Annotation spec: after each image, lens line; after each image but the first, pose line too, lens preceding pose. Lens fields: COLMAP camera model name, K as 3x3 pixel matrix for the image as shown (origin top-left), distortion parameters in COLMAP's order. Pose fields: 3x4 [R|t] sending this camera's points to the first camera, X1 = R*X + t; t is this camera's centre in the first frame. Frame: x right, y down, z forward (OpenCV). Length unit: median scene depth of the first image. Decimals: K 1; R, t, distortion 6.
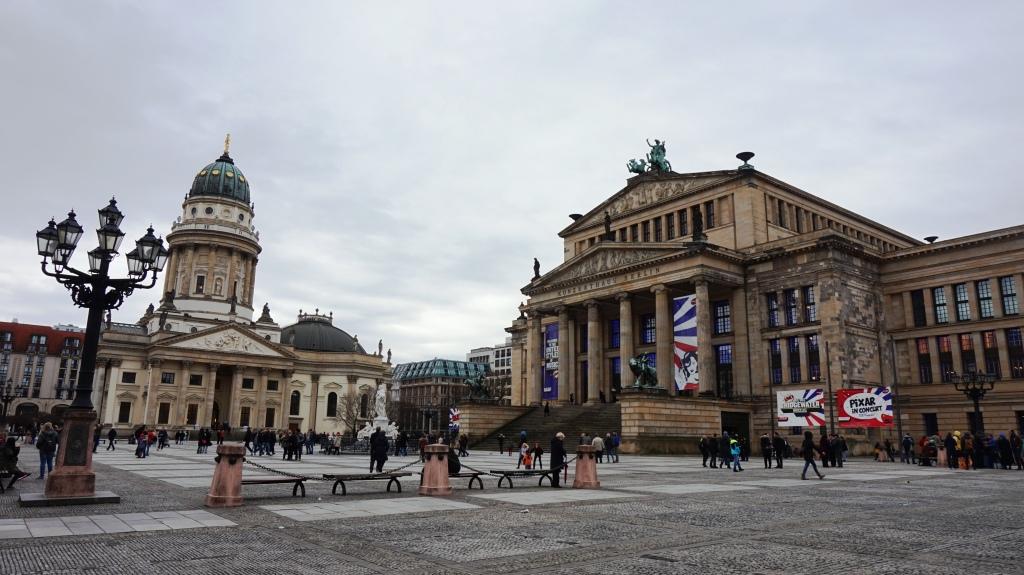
lens RADIAL K [[694.4, 0, 523.5], [0, 694.4, 324.7], [0, 0, 1]] dist [-0.054029, -0.002520]
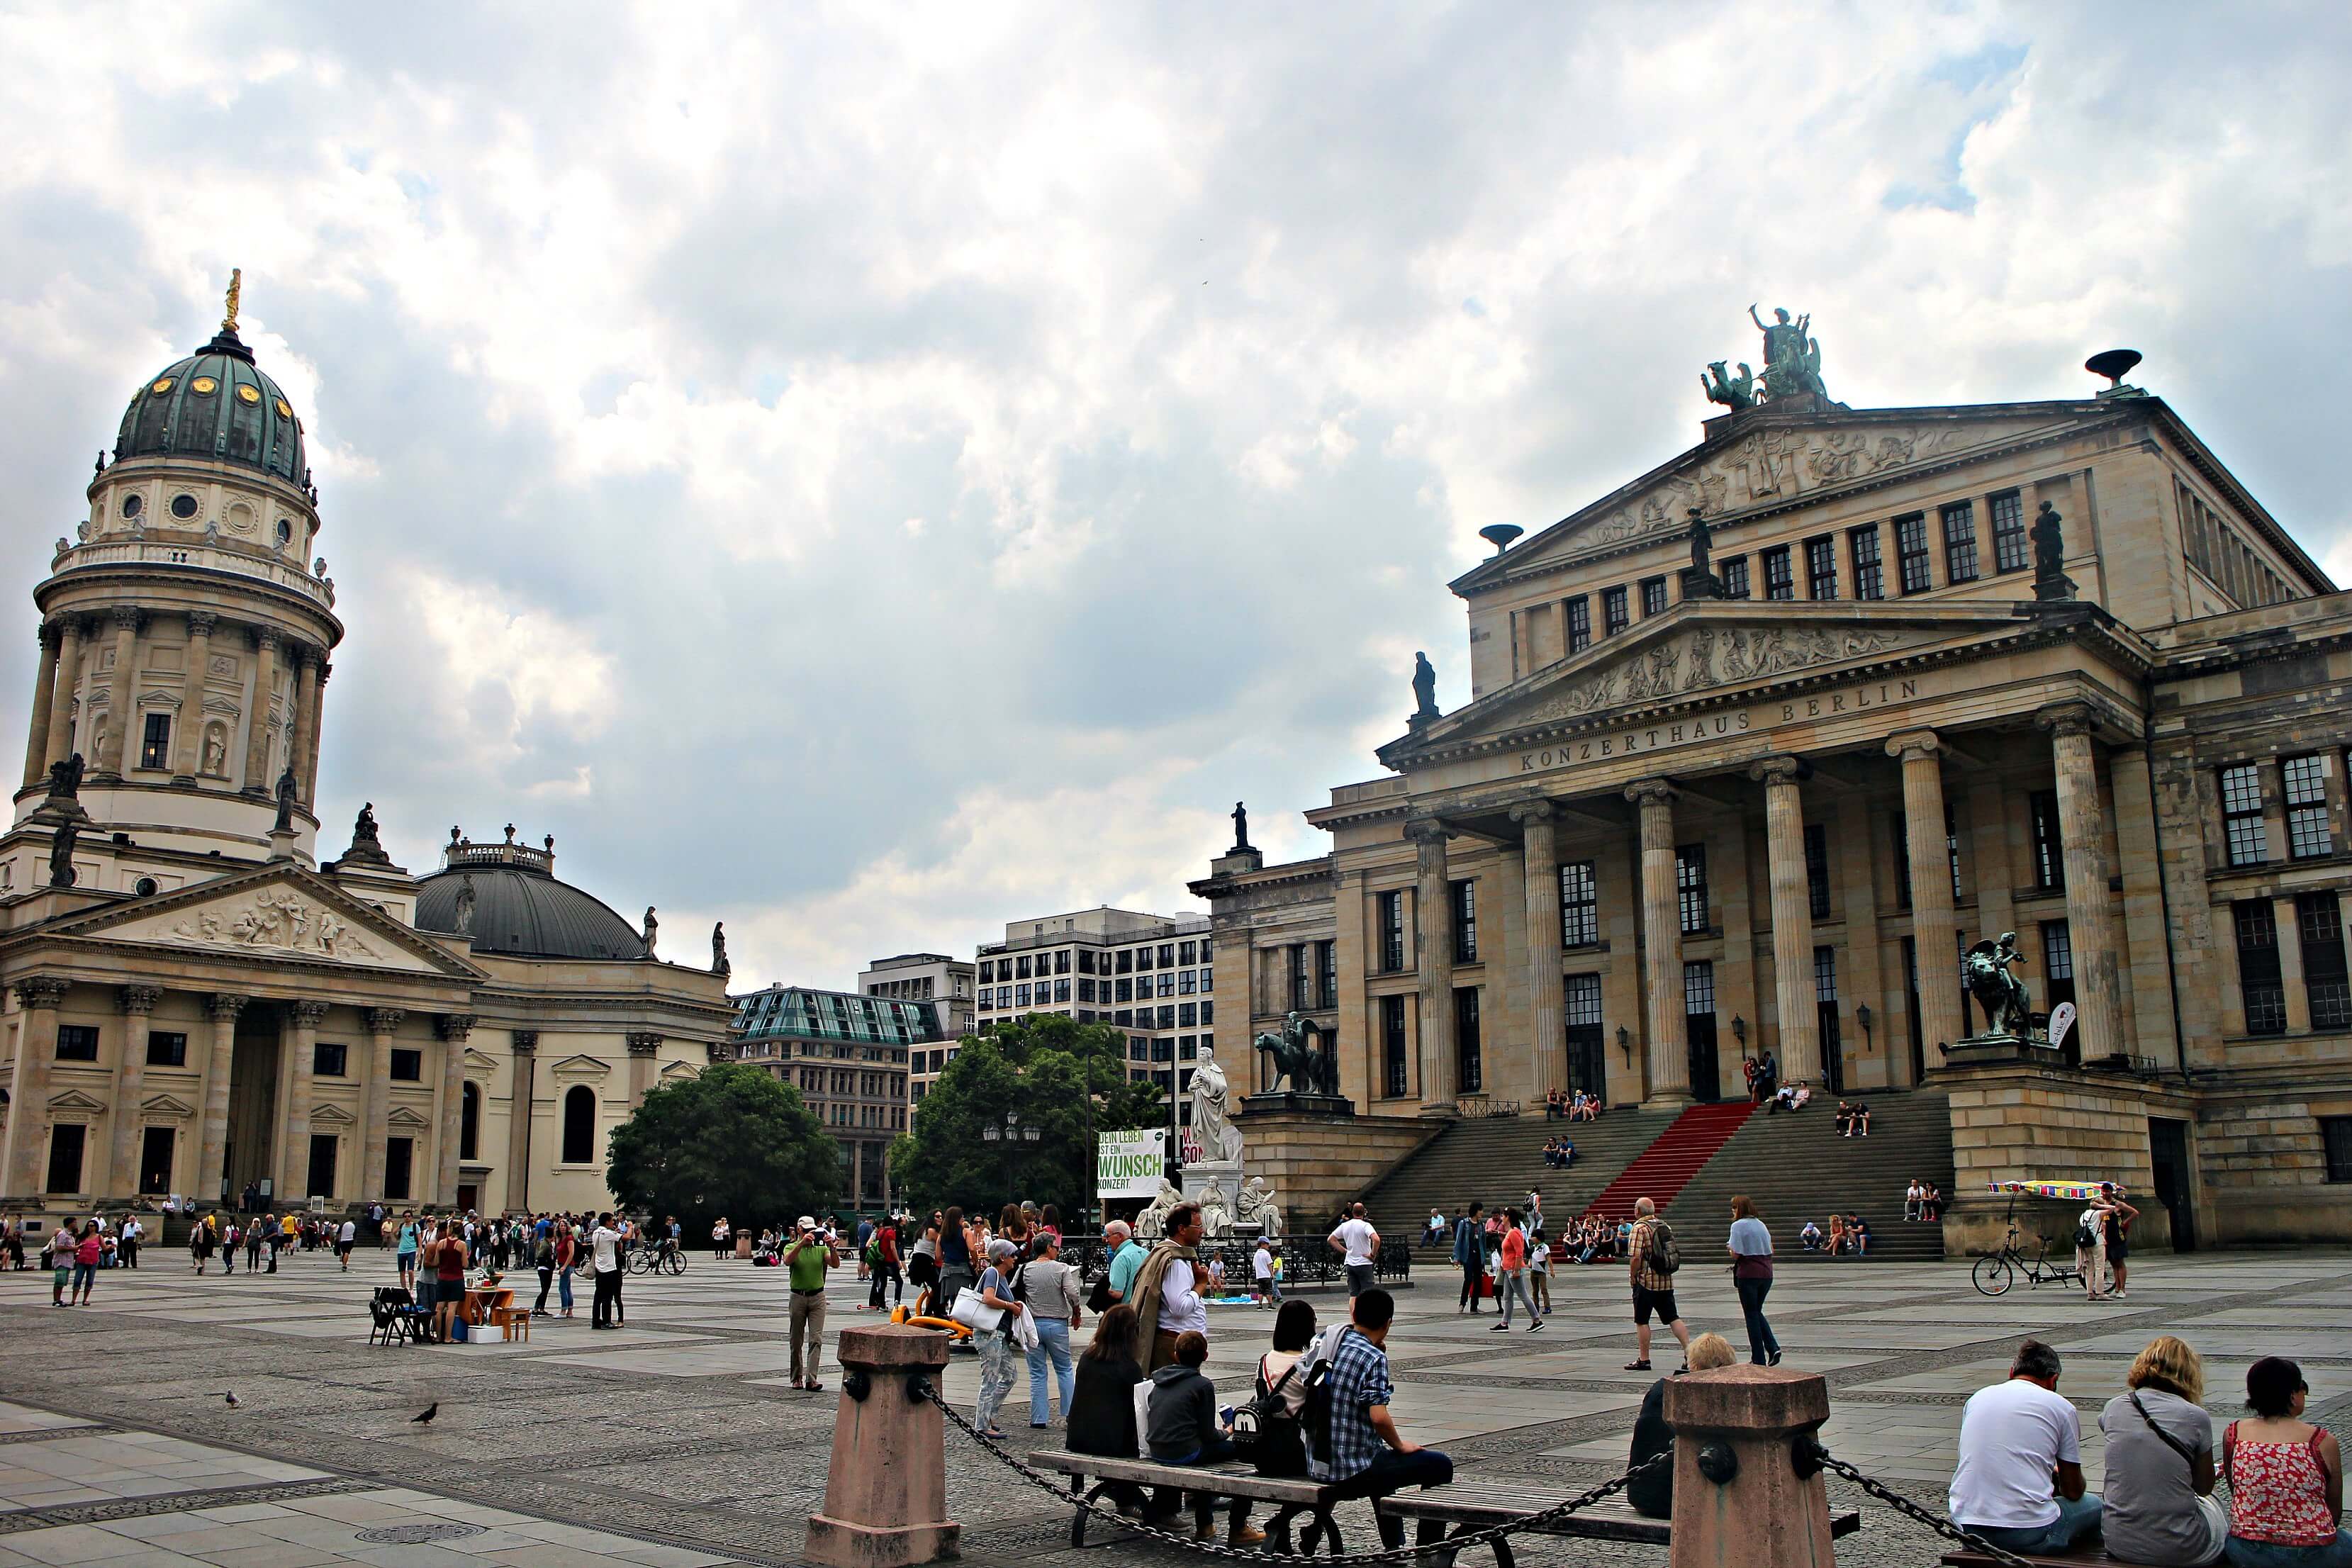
lens RADIAL K [[1939.2, 0, 1225.0], [0, 1939.2, 914.0], [0, 0, 1]] dist [-0.122916, 0.034961]
pose [[0.985838, 0.003008, 0.167673, -0.148172], [-0.004362, 0.999961, 0.007708, 0.011669], [-0.167643, -0.008331, 0.985813, 0.093889]]
